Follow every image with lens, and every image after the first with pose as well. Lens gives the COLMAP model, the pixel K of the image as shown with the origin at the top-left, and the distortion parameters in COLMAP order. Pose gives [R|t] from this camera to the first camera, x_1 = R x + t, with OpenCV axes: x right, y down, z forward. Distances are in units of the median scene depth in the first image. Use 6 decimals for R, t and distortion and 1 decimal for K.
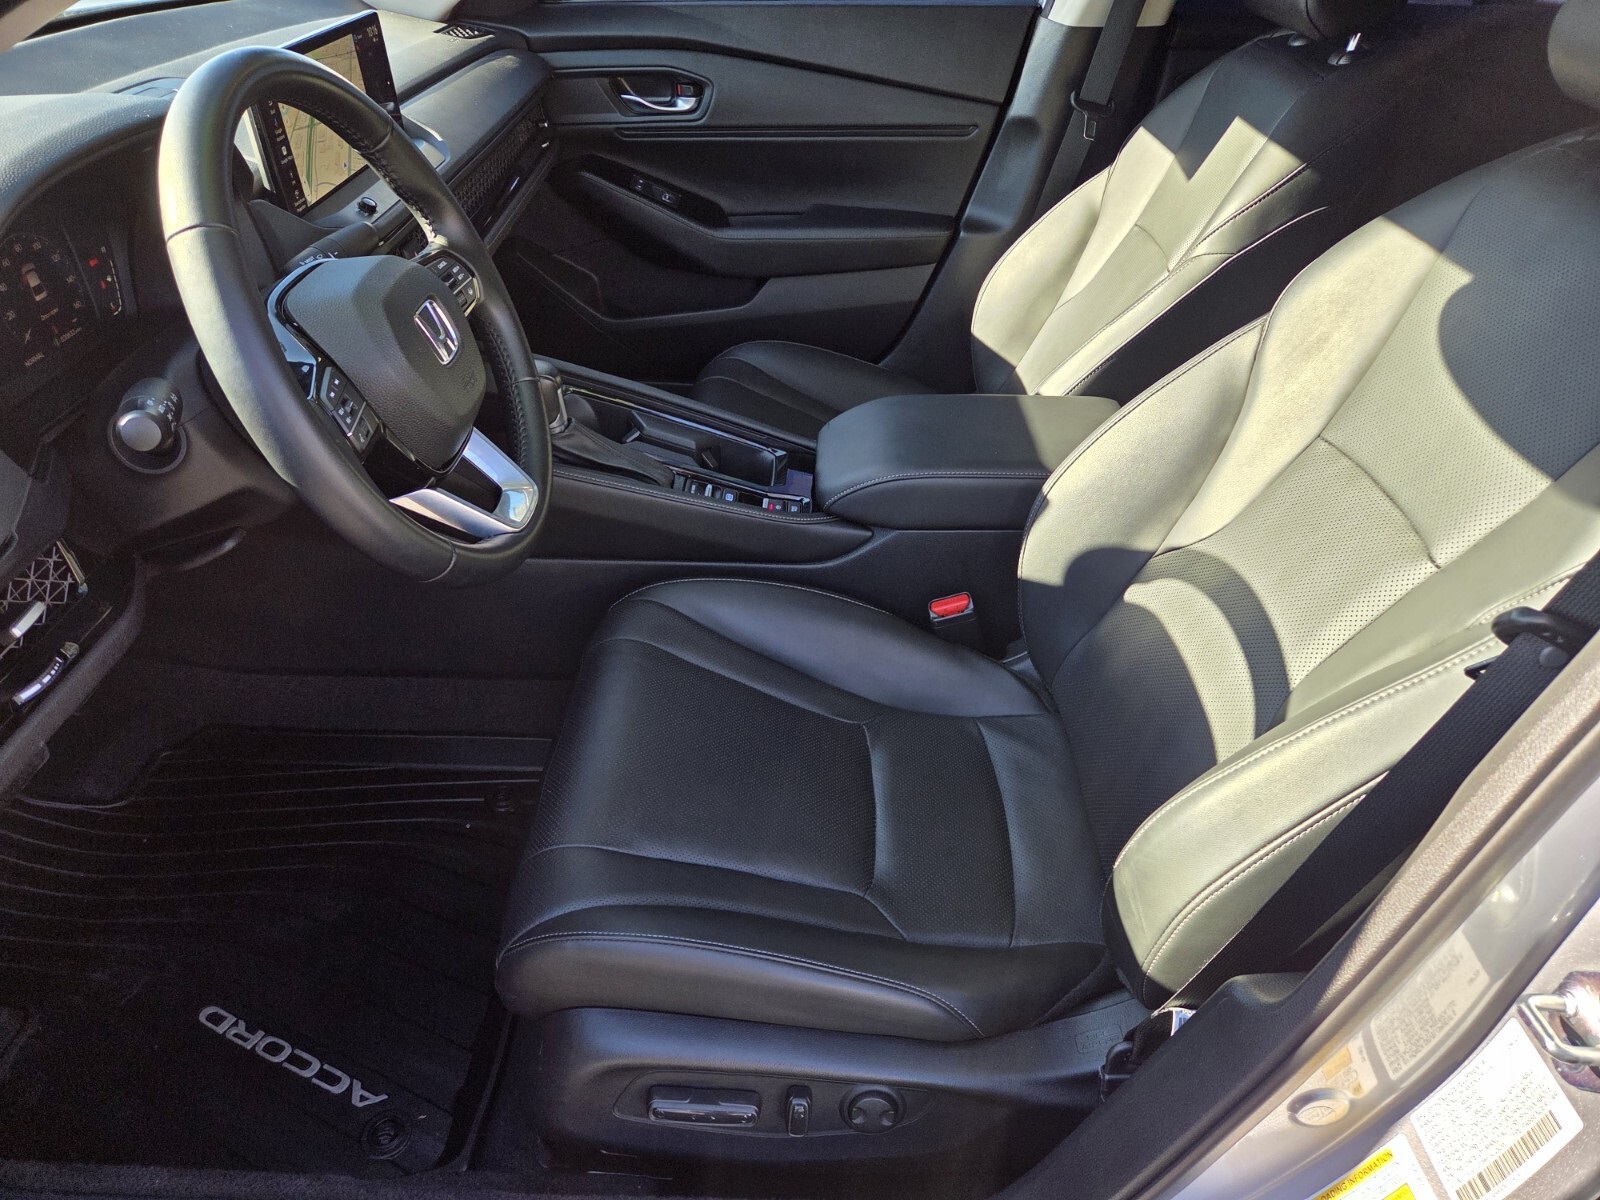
lens RADIAL K [[1129.0, 0, 800.1], [0, 1129.0, 599.0], [0, 0, 1]] dist [0.090877, -0.093999]
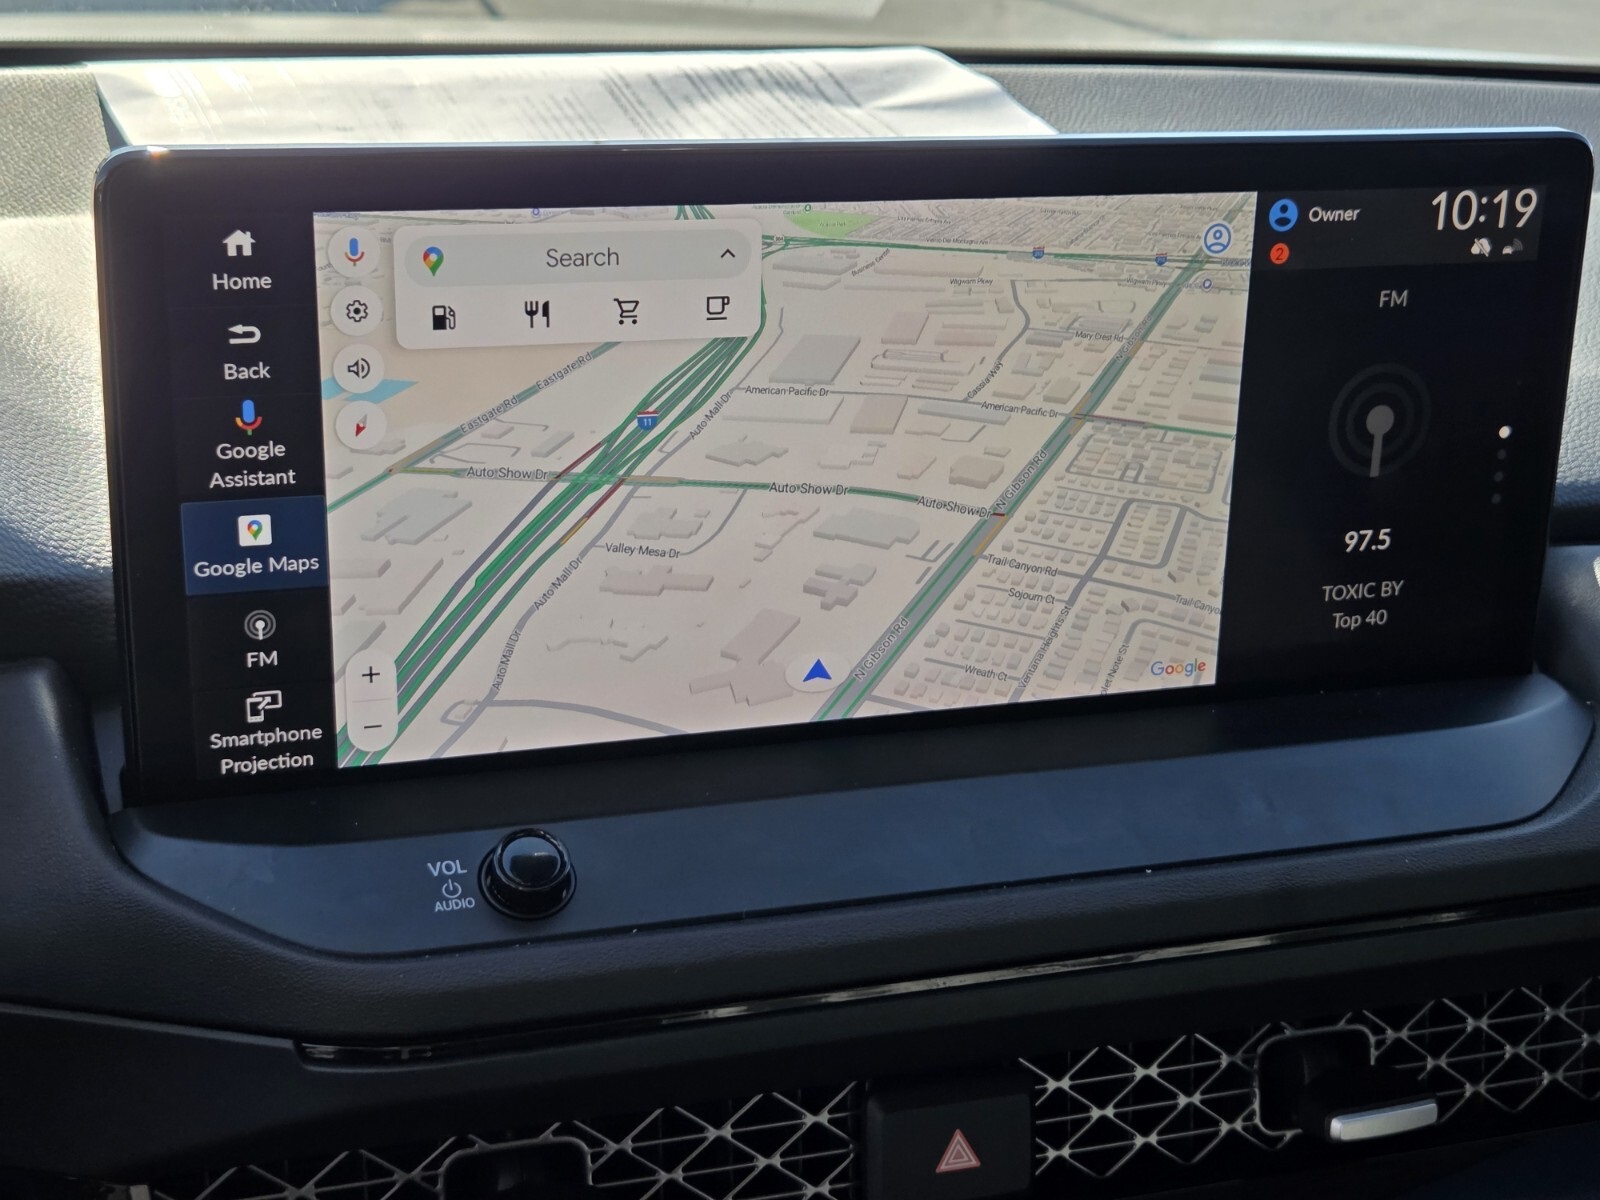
lens RADIAL K [[2238.4, 0, 795.2], [0, 2238.4, 593.6], [0, 0, 1]] dist [0.073133, -0.034918]
pose [[0.337916, 0.317480, -0.886013, -0.019212], [-0.555016, 0.827502, 0.084837, -0.474194], [0.760112, 0.463083, 0.455833, 0.884668]]
